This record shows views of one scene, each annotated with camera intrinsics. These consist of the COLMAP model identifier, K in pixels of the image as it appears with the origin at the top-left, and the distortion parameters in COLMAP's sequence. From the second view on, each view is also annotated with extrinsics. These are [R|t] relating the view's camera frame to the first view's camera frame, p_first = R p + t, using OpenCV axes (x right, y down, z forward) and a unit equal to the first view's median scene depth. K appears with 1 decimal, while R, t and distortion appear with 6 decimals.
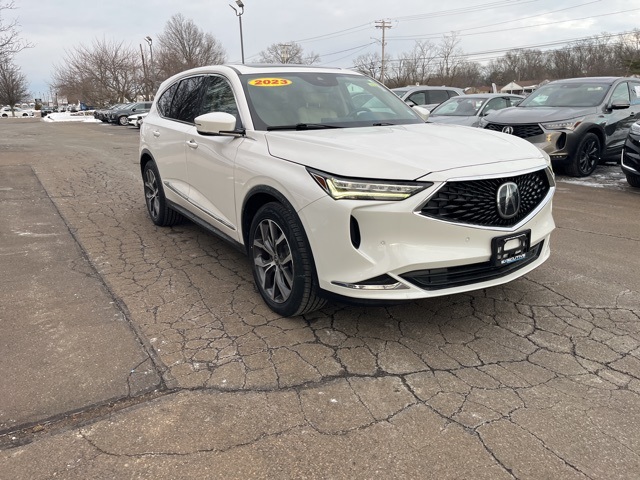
lens RADIAL K [[480.5, 0, 318.1], [0, 480.5, 234.9], [0, 0, 1]] dist [0.082501, -0.105457]
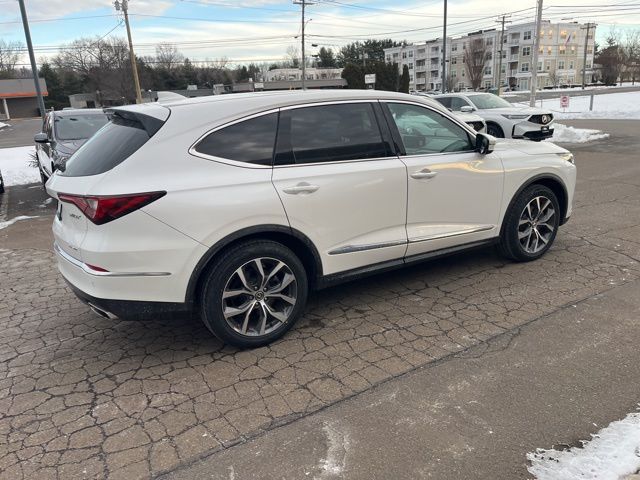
lens RADIAL K [[480.4, 0, 318.4], [0, 480.4, 240.9], [0, 0, 1]] dist [0.086413, -0.112194]
pose [[0.030839, -0.263352, 0.964207, -1.709952], [0.316405, 0.917629, 0.240510, -0.514581], [-0.948123, 0.297663, 0.111625, 1.616024]]
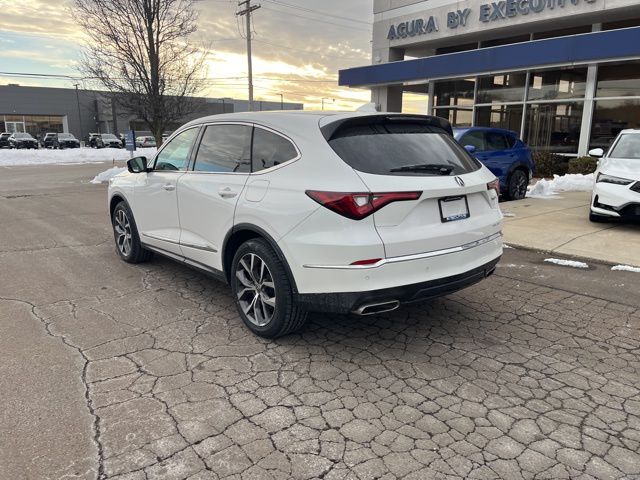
lens RADIAL K [[480.0, 0, 318.5], [0, 480.0, 243.9], [0, 0, 1]] dist [0.083377, -0.106280]
pose [[-0.993128, 0.044538, -0.108231, -0.112344], [-0.011711, 0.882305, 0.470533, -0.969993], [0.116449, 0.468567, -0.875719, 3.331359]]
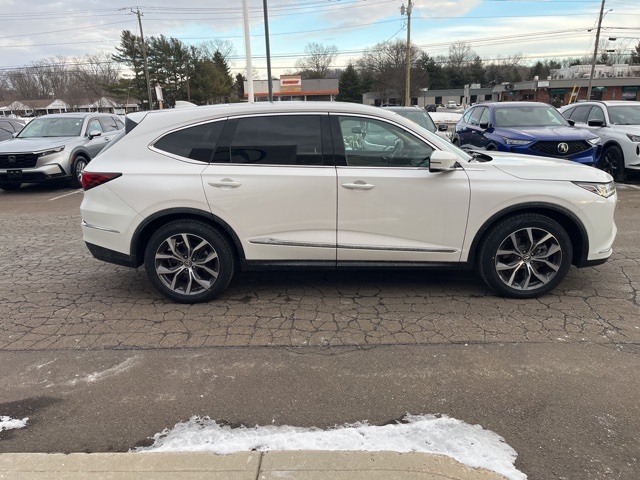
lens RADIAL K [[480.0, 0, 318.5], [0, 480.0, 243.9], [0, 0, 1]] dist [0.083377, -0.106280]
pose [[0.555197, -0.218036, 0.802631, -1.586133], [0.236712, 0.966541, 0.098824, -0.273010], [-0.797323, 0.135125, 0.588233, 0.734183]]
